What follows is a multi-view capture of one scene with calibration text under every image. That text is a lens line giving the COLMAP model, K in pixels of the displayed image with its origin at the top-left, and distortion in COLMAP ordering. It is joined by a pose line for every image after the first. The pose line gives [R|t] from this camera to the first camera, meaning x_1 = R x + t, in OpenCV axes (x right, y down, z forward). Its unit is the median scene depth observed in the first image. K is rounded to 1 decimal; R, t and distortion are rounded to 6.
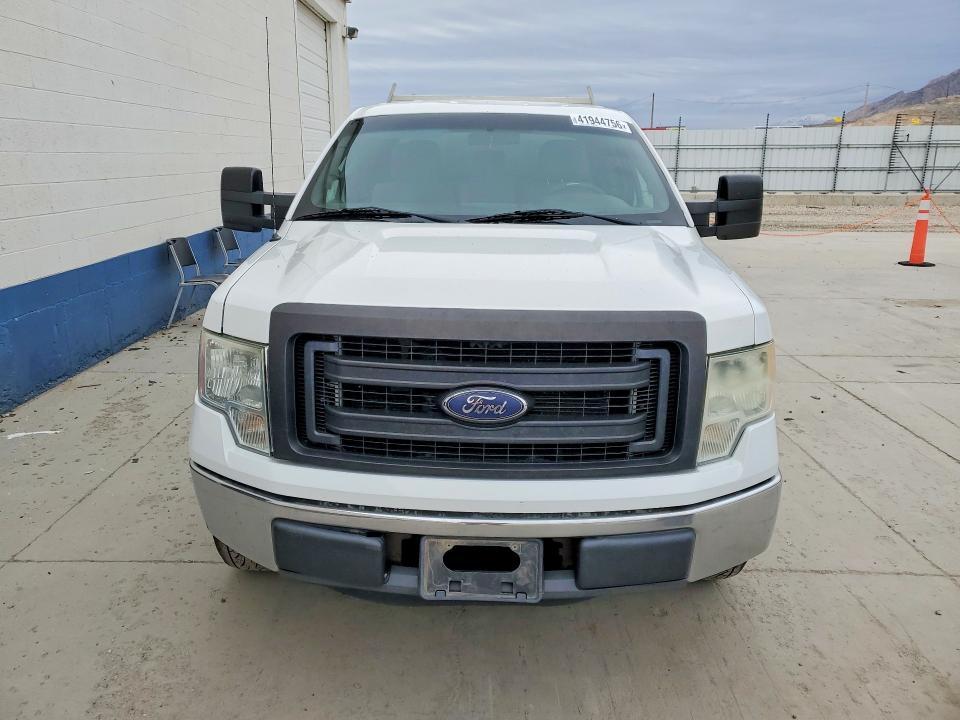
lens RADIAL K [[753.1, 0, 480.1], [0, 753.1, 353.6], [0, 0, 1]] dist [0.031664, -0.001616]
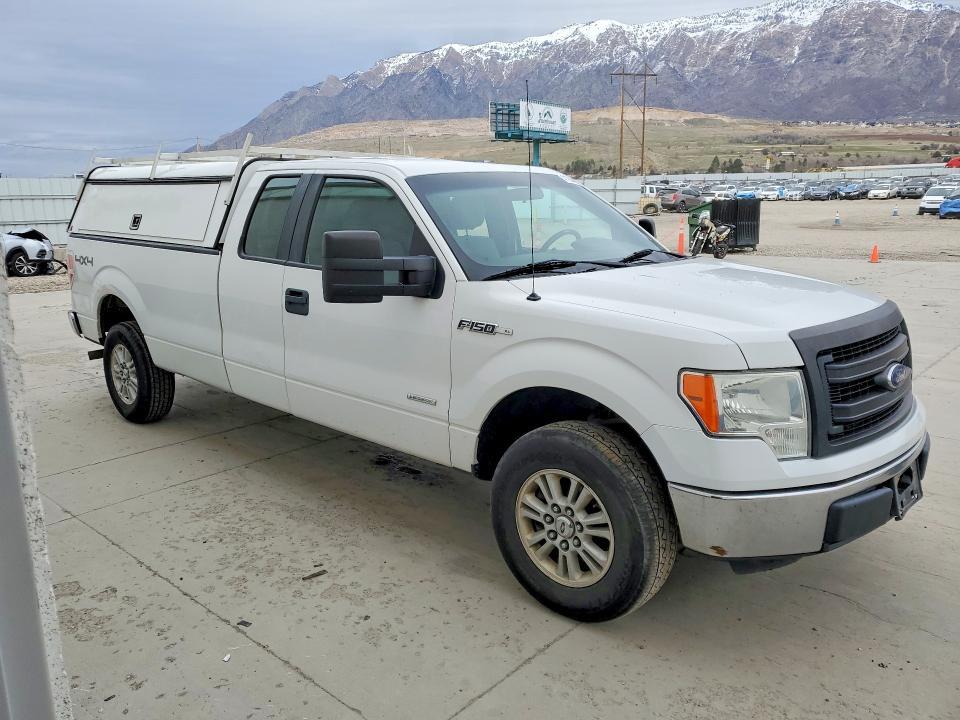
lens RADIAL K [[753.1, 0, 481.9], [0, 753.1, 363.6], [0, 0, 1]] dist [0.031664, -0.001616]
pose [[0.663786, -0.176969, 0.726684, -0.652714], [0.210771, 0.976487, 0.045275, -0.077839], [-0.717610, 0.123111, 0.685478, 0.232497]]
